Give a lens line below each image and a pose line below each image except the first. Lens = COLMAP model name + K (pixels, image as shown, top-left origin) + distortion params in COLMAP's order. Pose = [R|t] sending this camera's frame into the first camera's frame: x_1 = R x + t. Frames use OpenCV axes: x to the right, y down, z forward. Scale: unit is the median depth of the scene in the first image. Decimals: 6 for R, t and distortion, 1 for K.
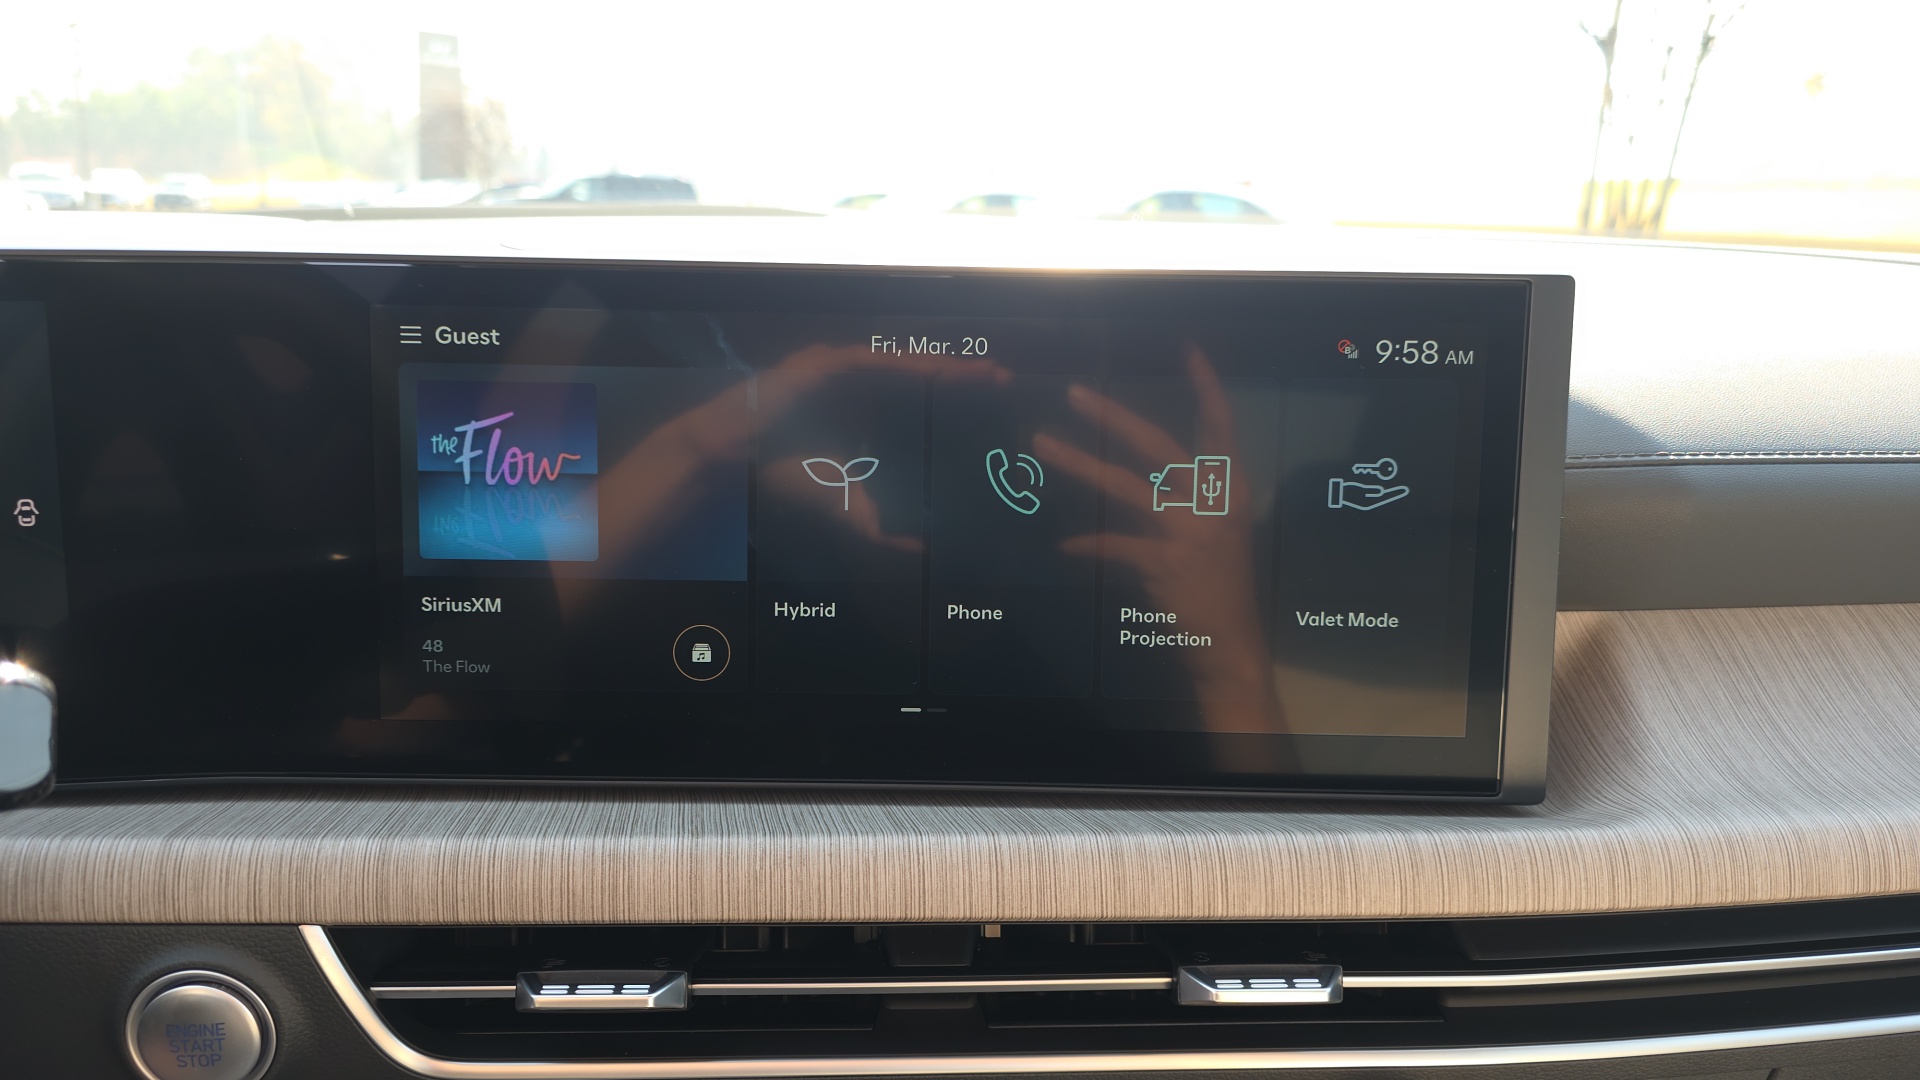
lens RADIAL K [[1294.9, 0, 944.3], [0, 1294.9, 549.1], [0, 0, 1]] dist [0.044910, -0.065205]
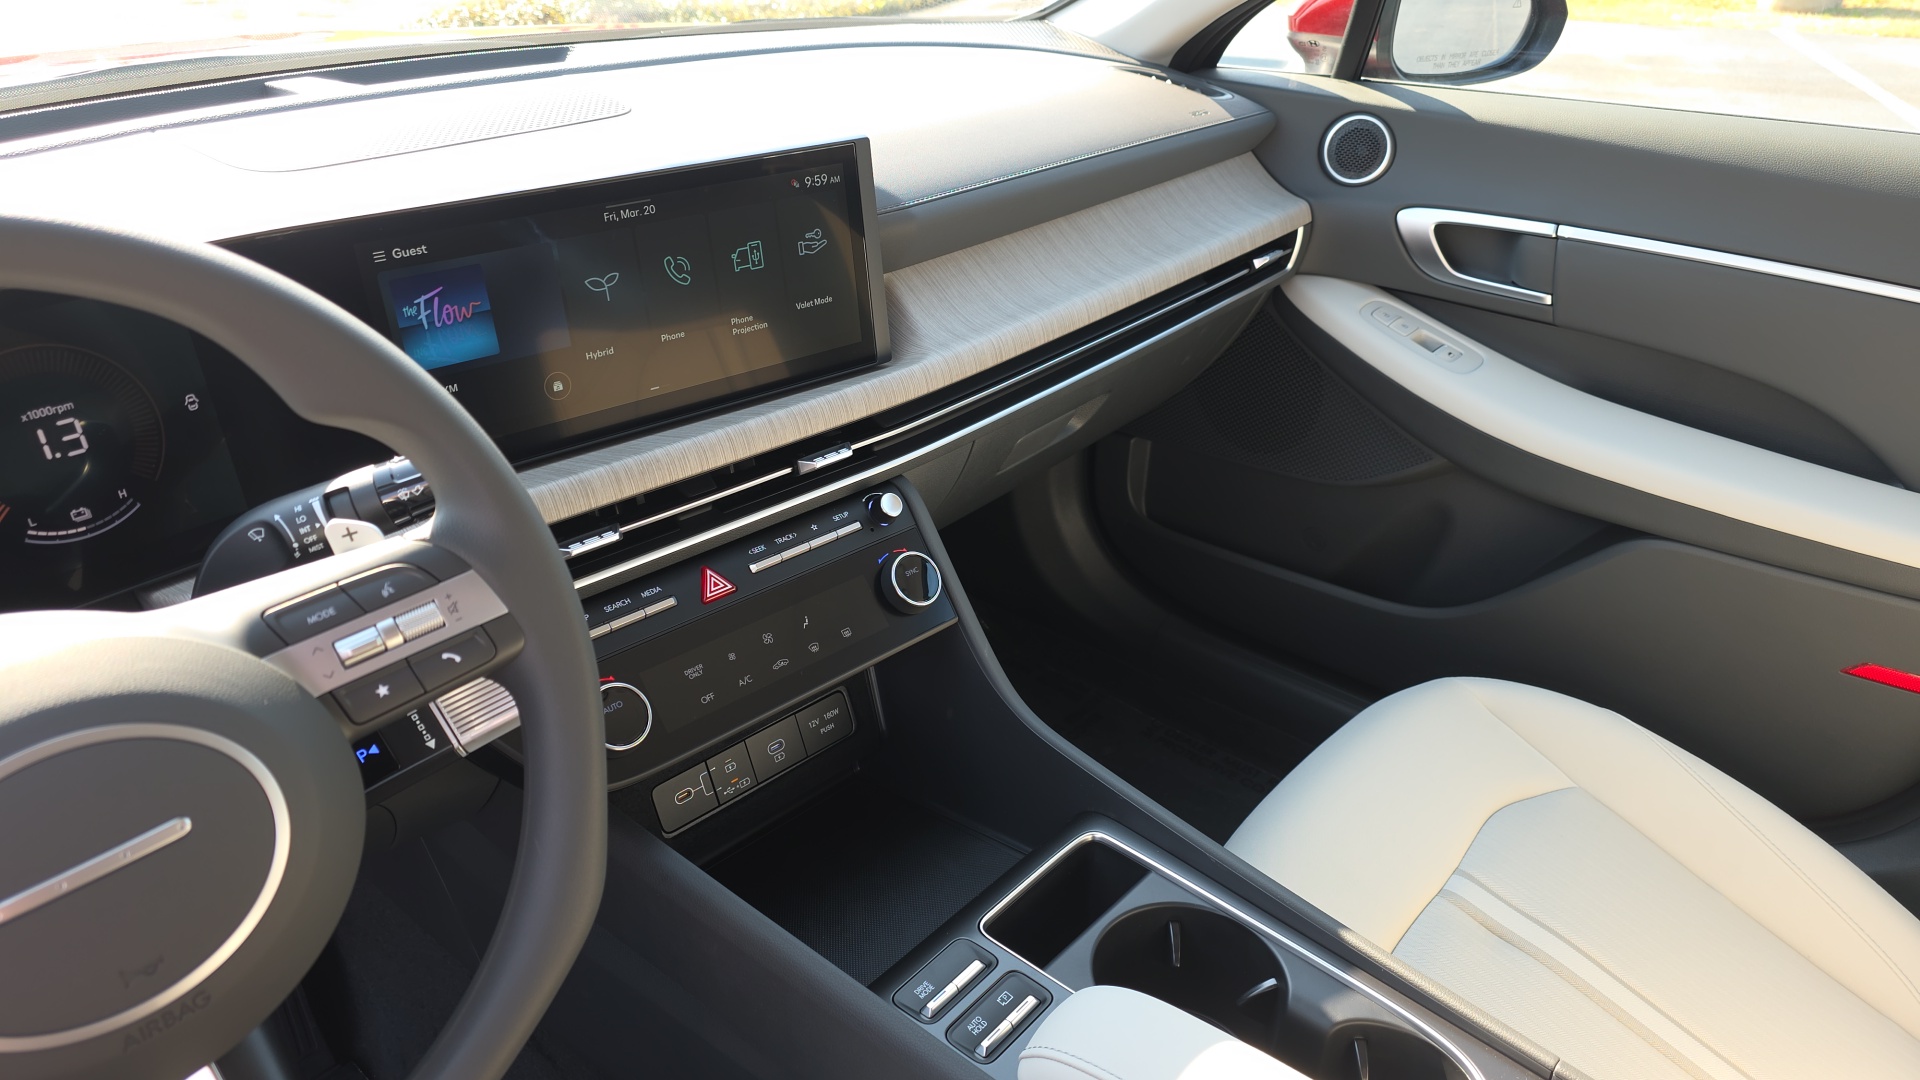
lens RADIAL K [[1294.9, 0, 964.4], [0, 1294.9, 542.8], [0, 0, 1]] dist [0.044910, -0.065205]
pose [[0.744885, -0.321457, 0.584646, -1.004721], [0.151370, 0.934851, 0.321154, -0.253077], [-0.649795, -0.150725, 0.745016, -0.985721]]
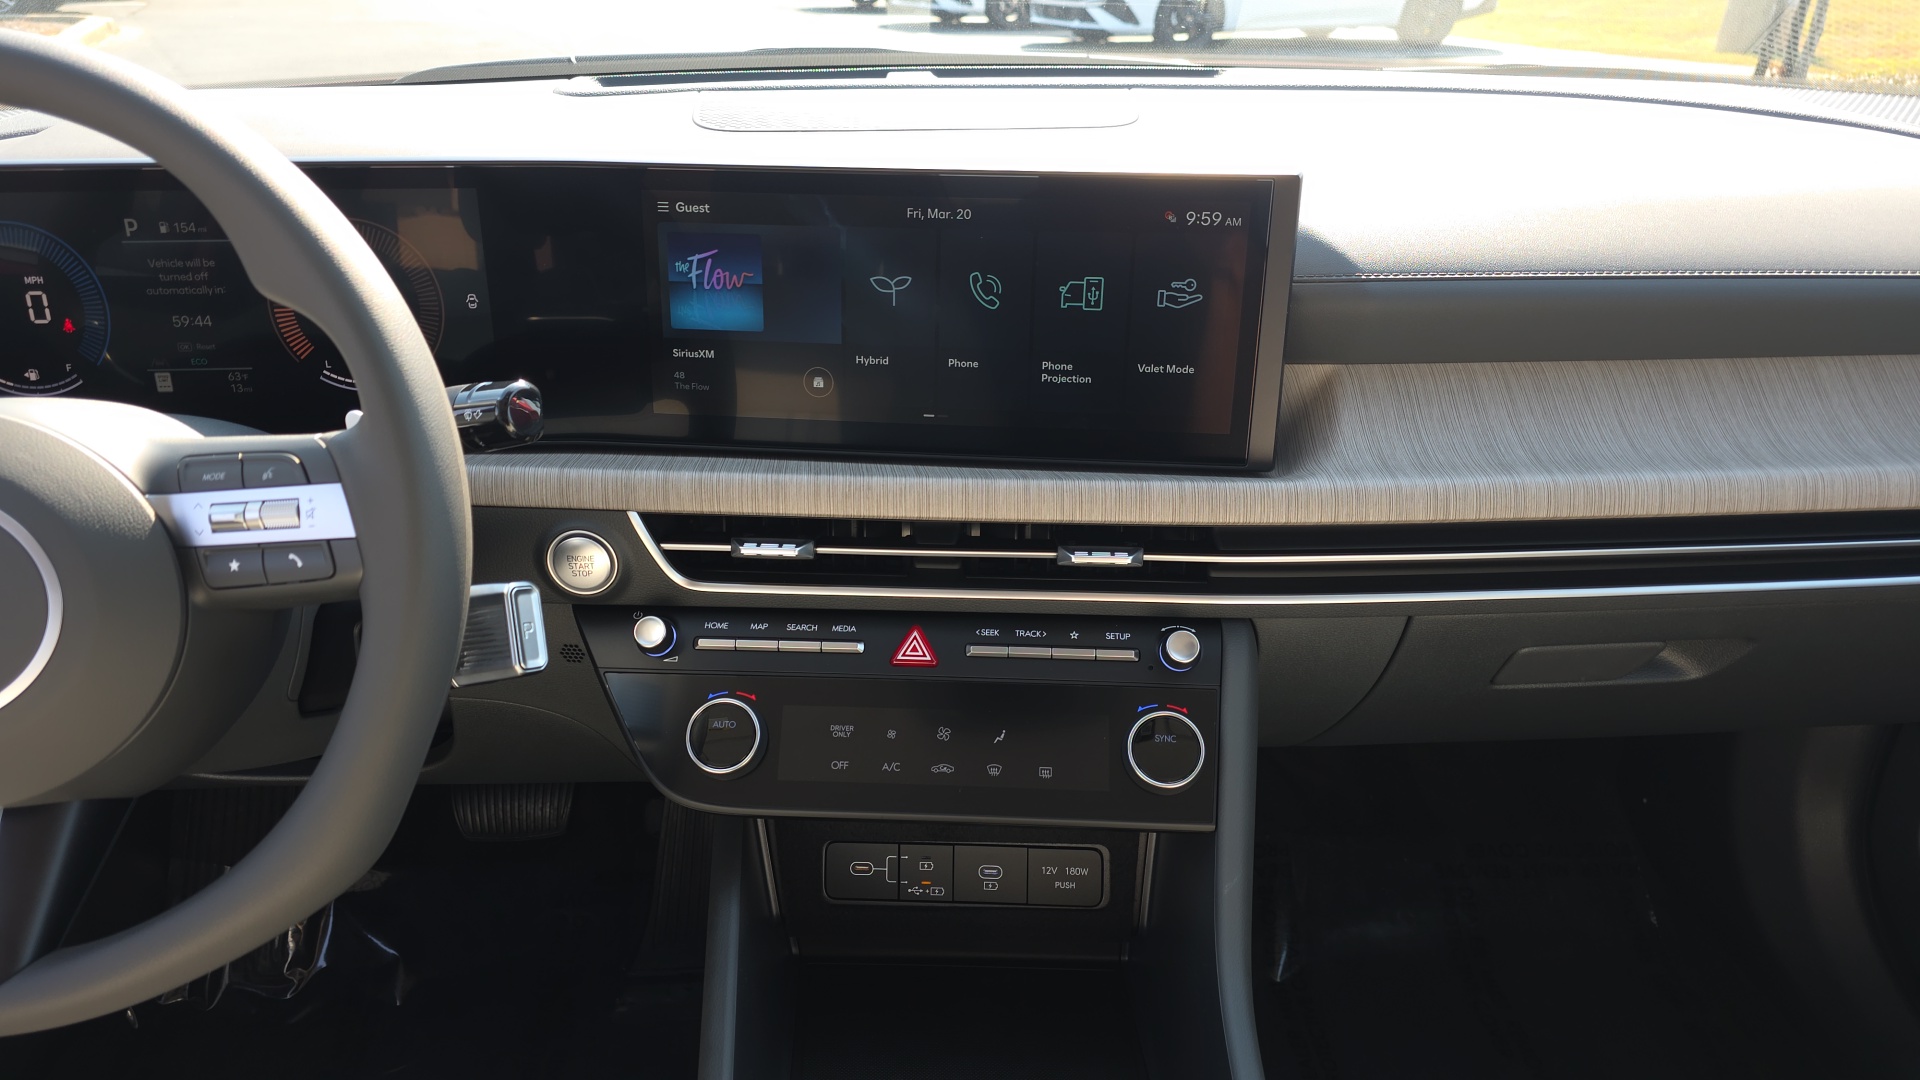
lens RADIAL K [[1294.9, 0, 964.3], [0, 1294.9, 560.6], [0, 0, 1]] dist [0.044910, -0.065205]
pose [[0.995447, 0.029277, -0.090707, 0.204771], [-0.009161, 0.976640, 0.214689, -0.073482], [0.094873, -0.212881, 0.972461, -0.879954]]
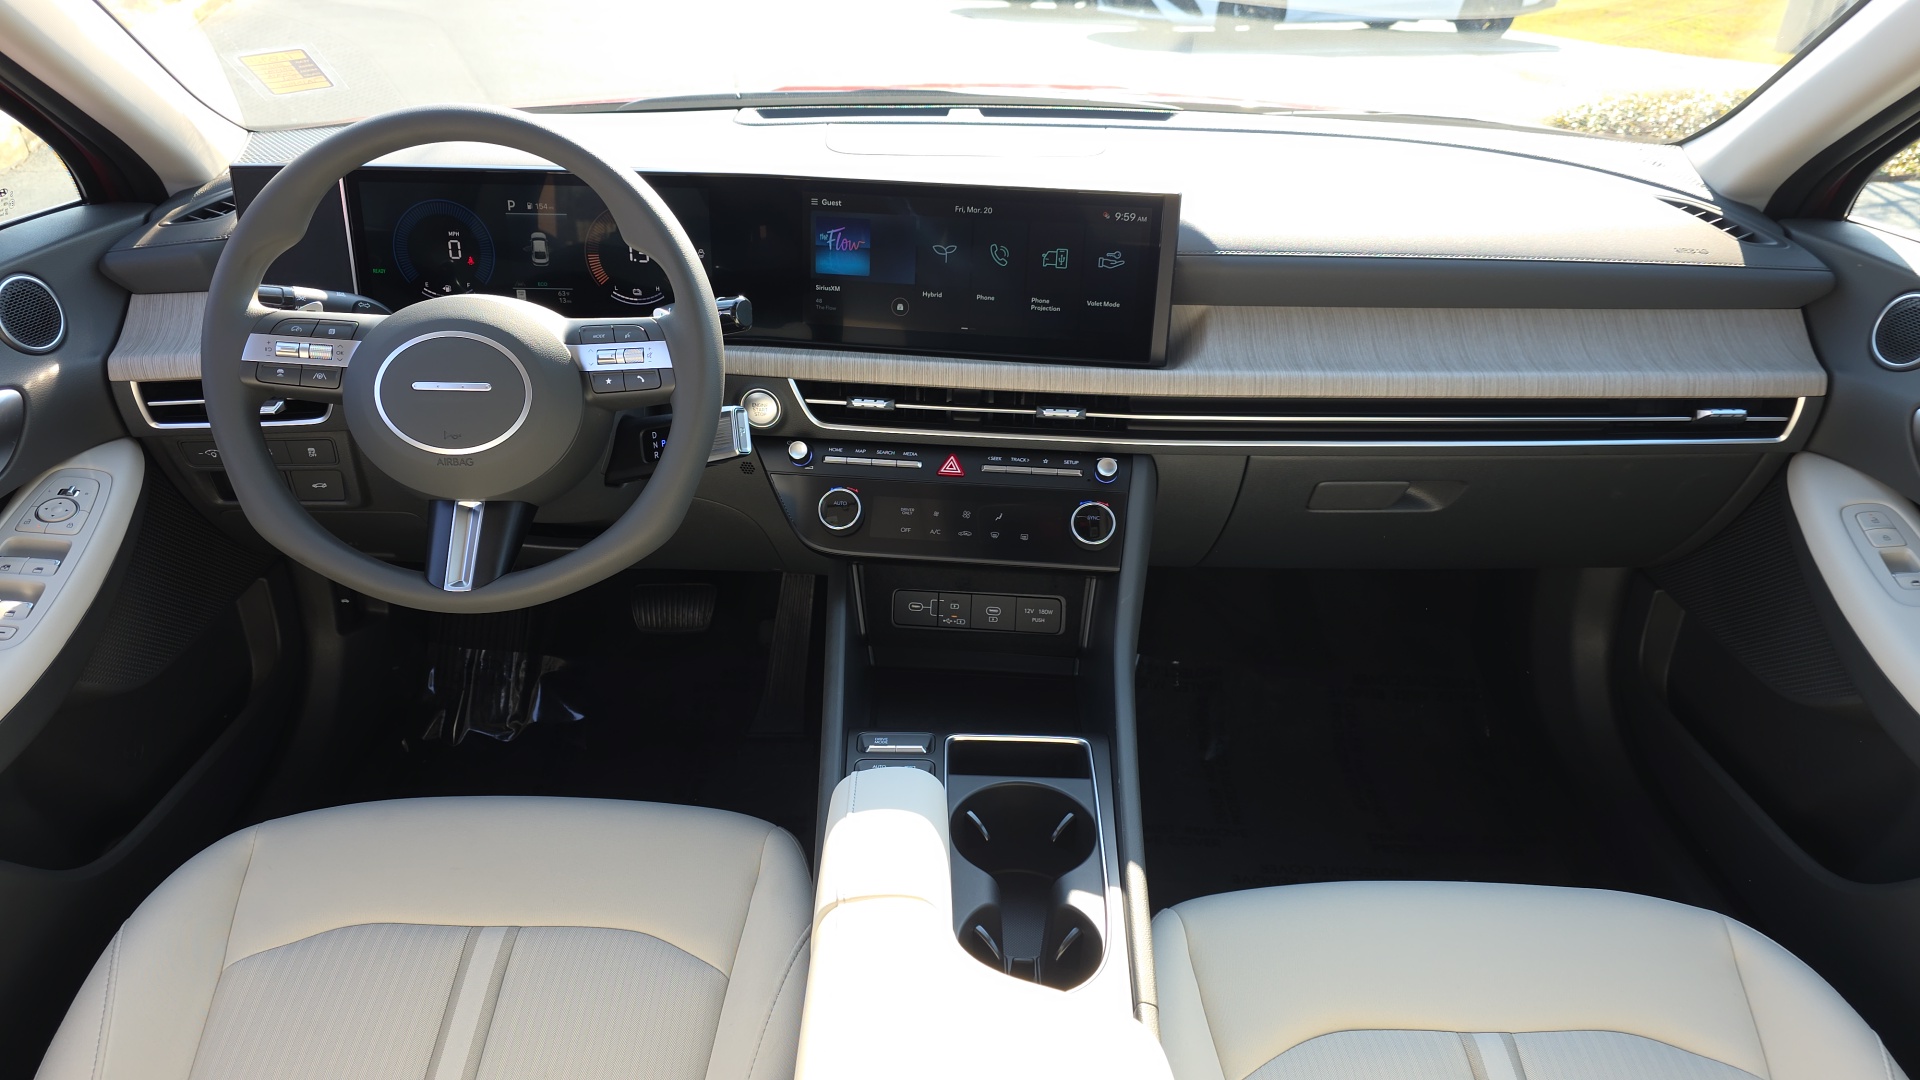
lens RADIAL K [[1294.9, 0, 974.4], [0, 1294.9, 562.8], [0, 0, 1]] dist [0.044910, -0.065205]
pose [[0.989918, 0.065522, -0.125578, 0.445783], [-0.034724, 0.971781, 0.233315, -0.059882], [0.137321, -0.226602, 0.964258, -2.250753]]
